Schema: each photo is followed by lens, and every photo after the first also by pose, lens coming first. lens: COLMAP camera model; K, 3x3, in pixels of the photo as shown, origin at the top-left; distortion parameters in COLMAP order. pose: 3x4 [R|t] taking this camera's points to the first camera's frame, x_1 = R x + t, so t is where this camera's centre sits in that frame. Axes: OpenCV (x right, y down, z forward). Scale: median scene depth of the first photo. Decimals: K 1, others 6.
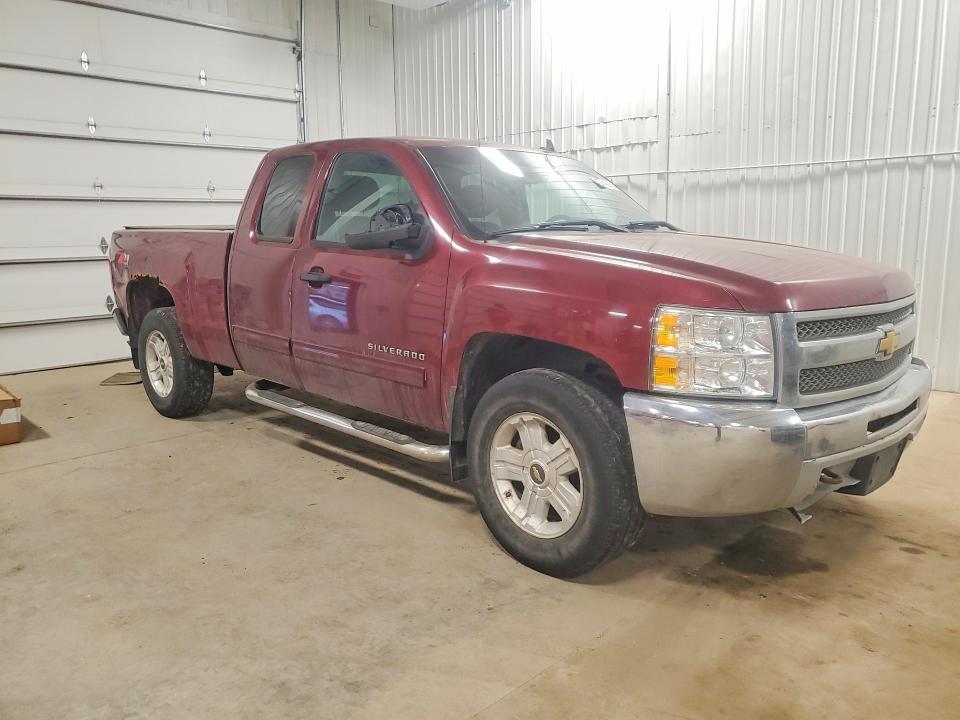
lens RADIAL K [[751.6, 0, 482.1], [0, 751.6, 360.2], [0, 0, 1]] dist [0.013185, 0.007155]
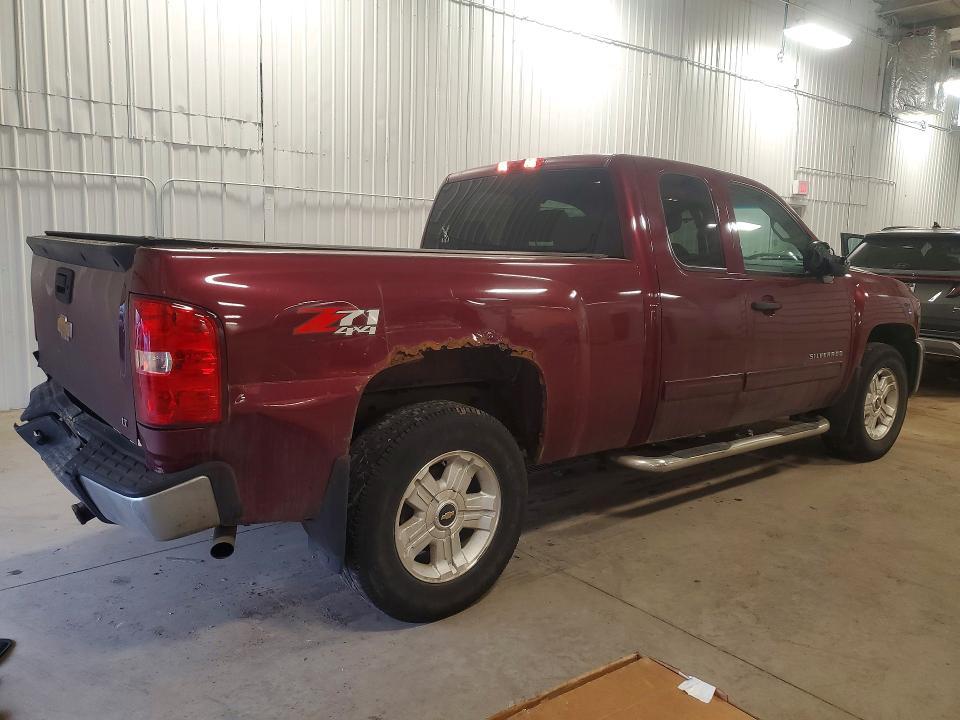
lens RADIAL K [[751.6, 0, 482.1], [0, 751.6, 360.2], [0, 0, 1]] dist [0.013185, 0.007155]
pose [[0.088135, -0.137203, 0.986614, -0.784776], [0.147829, 0.981302, 0.123259, -0.135435], [-0.985078, 0.134986, 0.106769, 0.785830]]
